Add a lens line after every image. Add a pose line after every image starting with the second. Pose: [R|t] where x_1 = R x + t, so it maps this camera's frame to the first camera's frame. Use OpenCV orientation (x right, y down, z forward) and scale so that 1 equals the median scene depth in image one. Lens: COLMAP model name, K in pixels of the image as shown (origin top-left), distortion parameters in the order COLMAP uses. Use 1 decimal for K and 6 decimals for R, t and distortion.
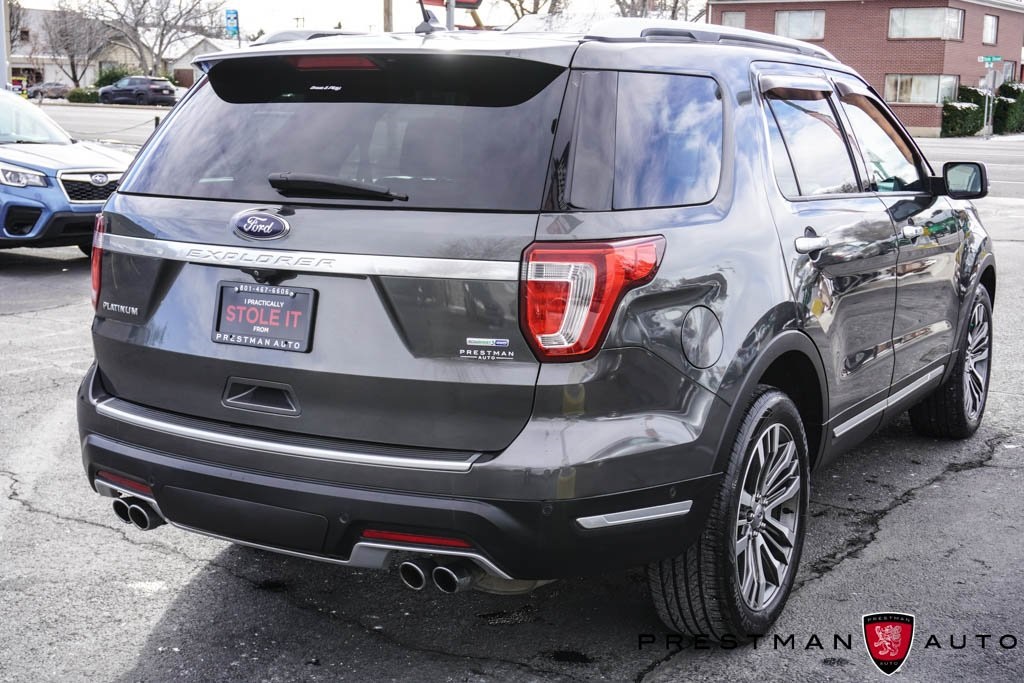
lens RADIAL K [[1377.0, 0, 508.9], [0, 1377.0, 339.6], [0, 0, 1]] dist [0.013866, 0.000000]
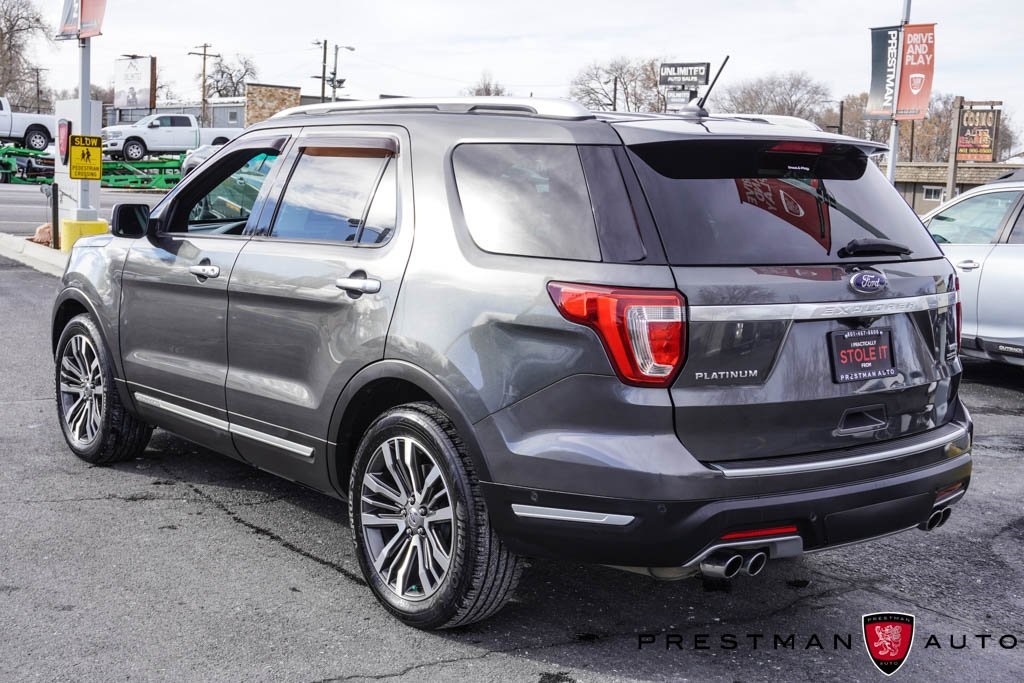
lens RADIAL K [[1377.0, 0, 514.7], [0, 1377.0, 340.2], [0, 0, 1]] dist [0.013866, 0.000000]
pose [[0.324204, -0.115729, 0.938882, -1.444500], [0.121613, 0.989352, 0.079956, -0.167185], [-0.938138, 0.088258, 0.334826, 0.877727]]
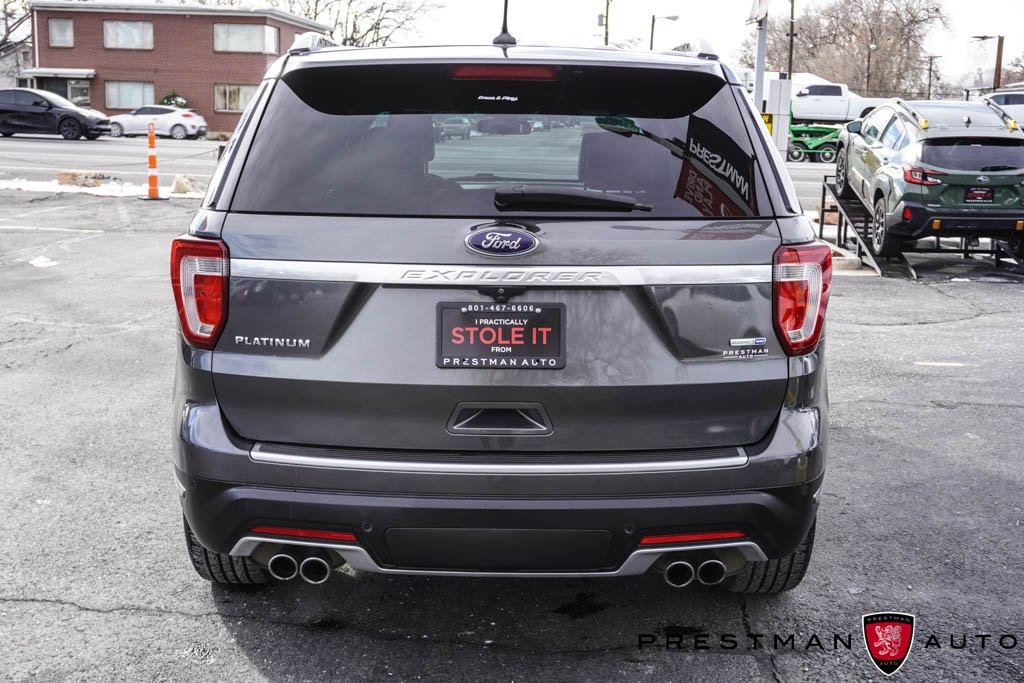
lens RADIAL K [[1280.0, 0, 512.0], [0, 1280.0, 343.6], [0, 0, 1]] dist [0.014057, 0.000000]
pose [[0.854867, -0.082689, 0.512215, -0.629789], [0.077349, 0.996498, 0.031775, -0.039286], [-0.513049, 0.012456, 0.858269, 0.228804]]
